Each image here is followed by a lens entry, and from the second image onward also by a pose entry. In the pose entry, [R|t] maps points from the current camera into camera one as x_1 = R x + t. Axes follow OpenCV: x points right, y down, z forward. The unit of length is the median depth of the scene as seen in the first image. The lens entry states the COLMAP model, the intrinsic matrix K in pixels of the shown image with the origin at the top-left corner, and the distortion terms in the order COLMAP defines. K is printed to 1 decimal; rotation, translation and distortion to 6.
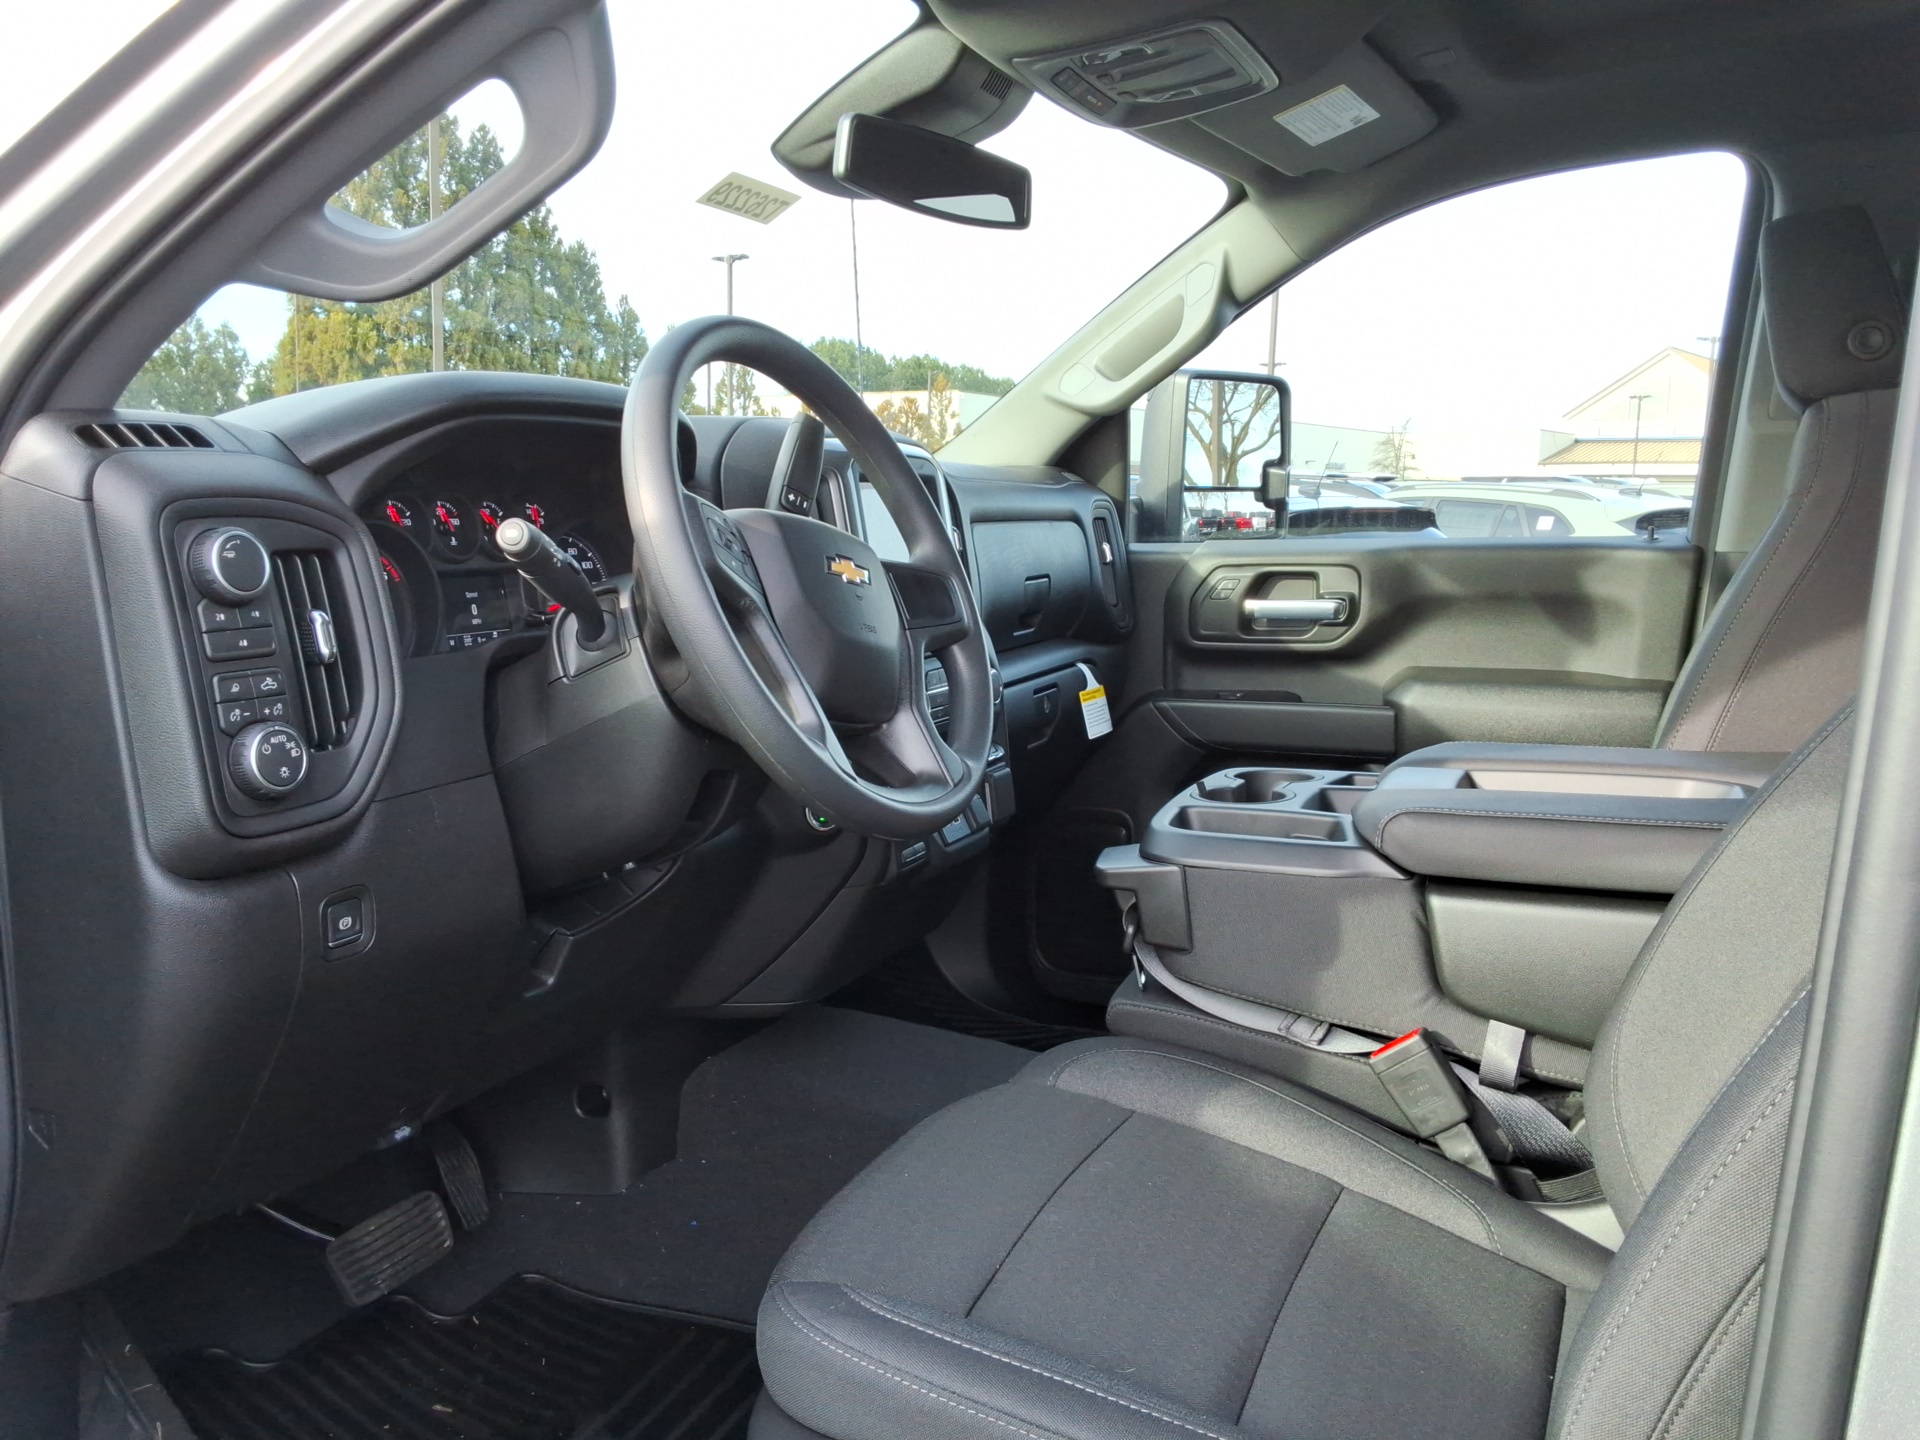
lens RADIAL K [[1550.5, 0, 966.6], [0, 1550.5, 691.1], [0, 0, 1]] dist [0.102919, -0.152665]
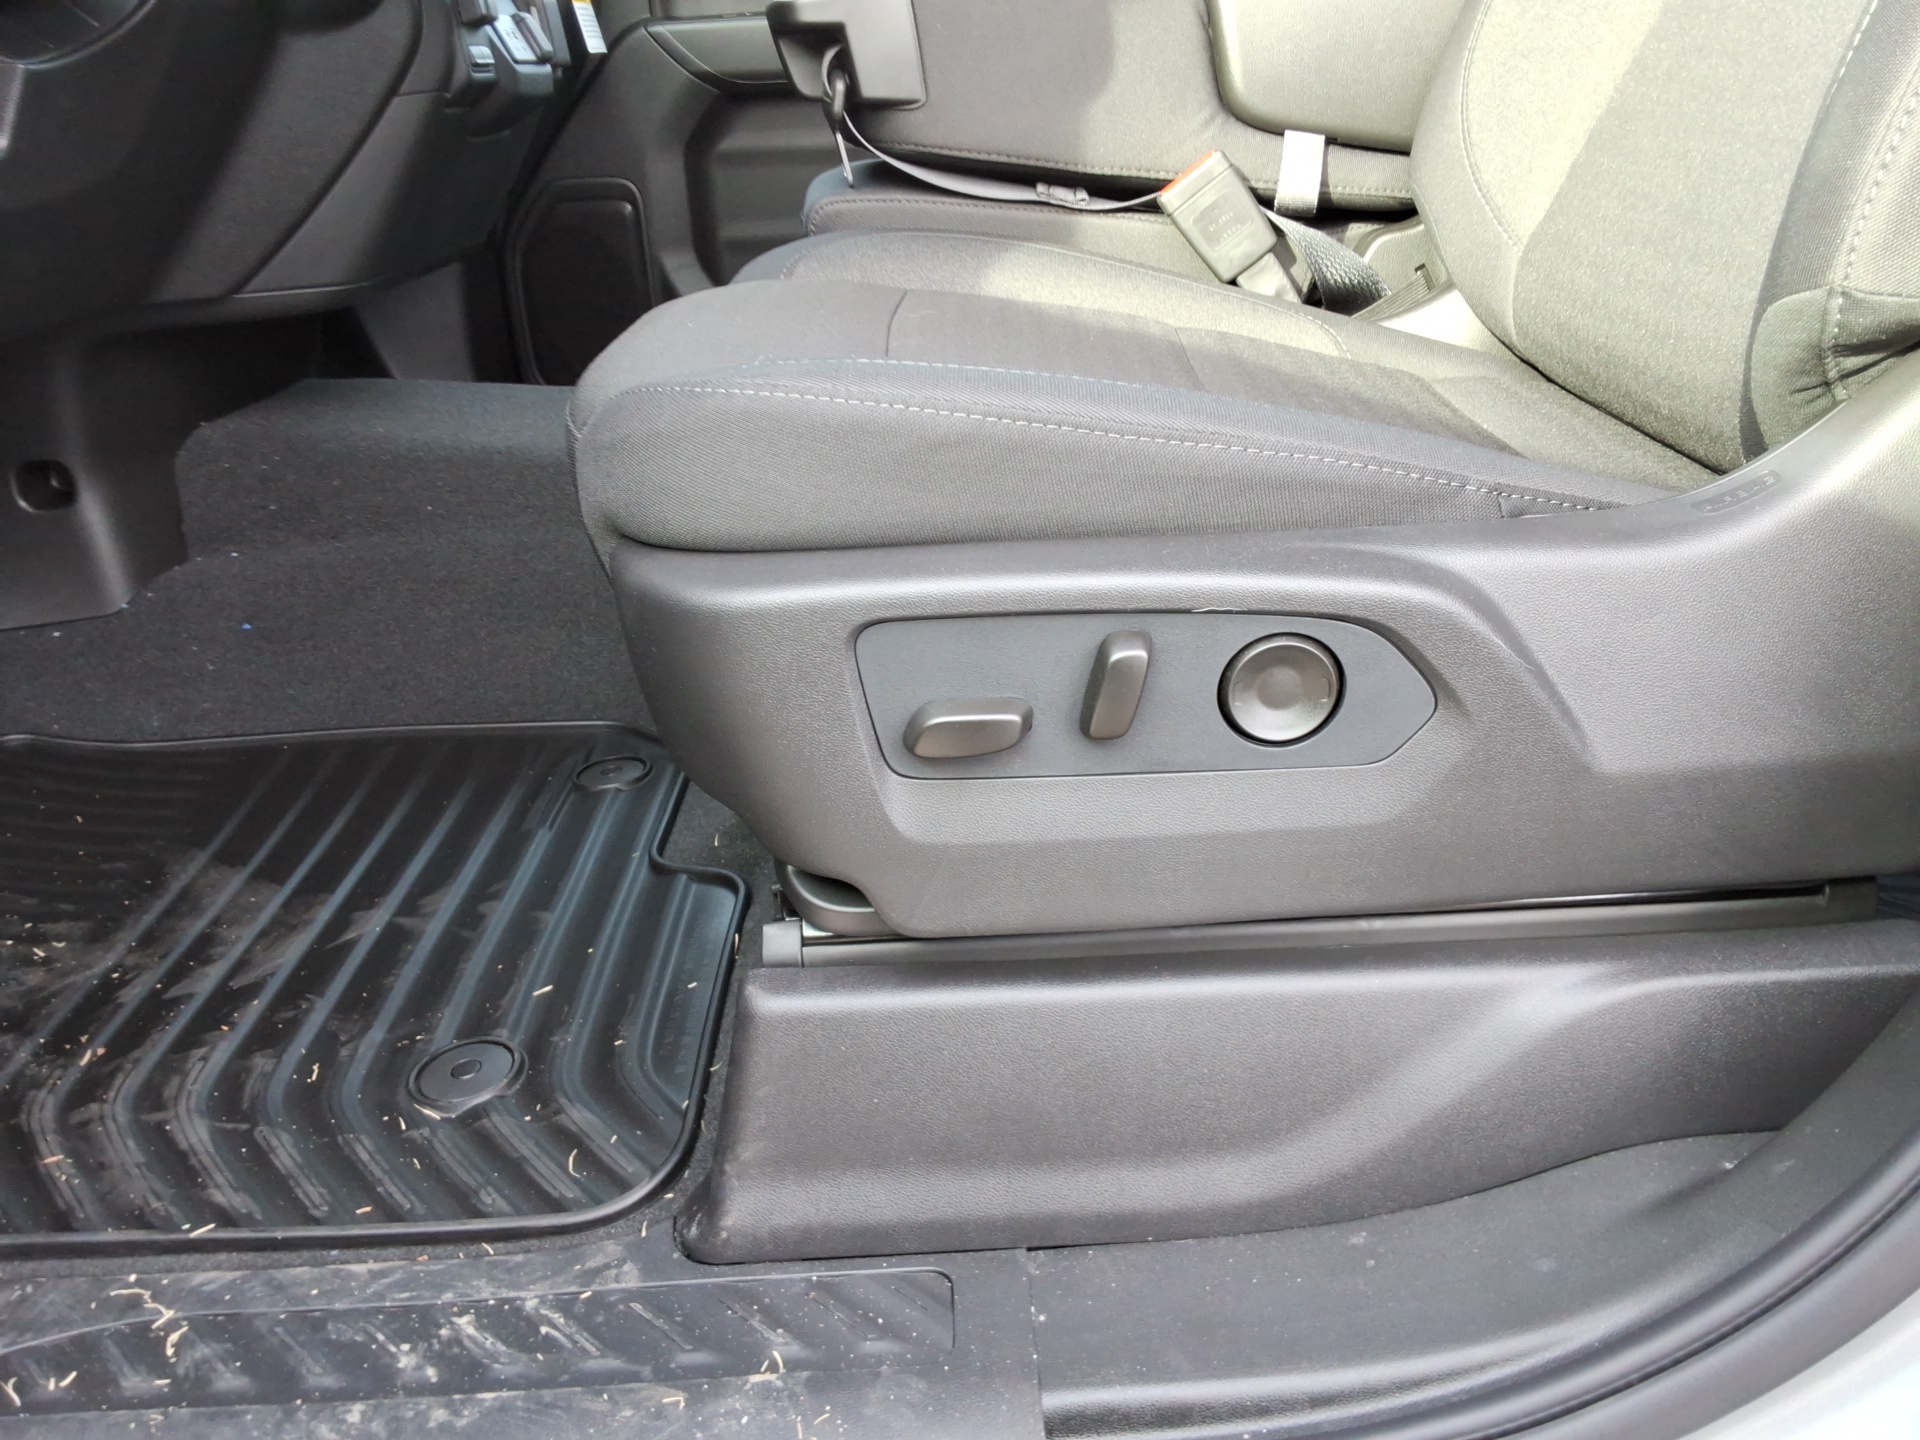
lens RADIAL K [[1550.5, 0, 961.0], [0, 1550.5, 719.3], [0, 0, 1]] dist [0.102919, -0.152665]
pose [[0.901608, -0.189482, 0.388845, -0.176646], [0.088443, 0.960712, 0.263079, 0.229525], [-0.423416, -0.202803, 0.882944, 0.220236]]
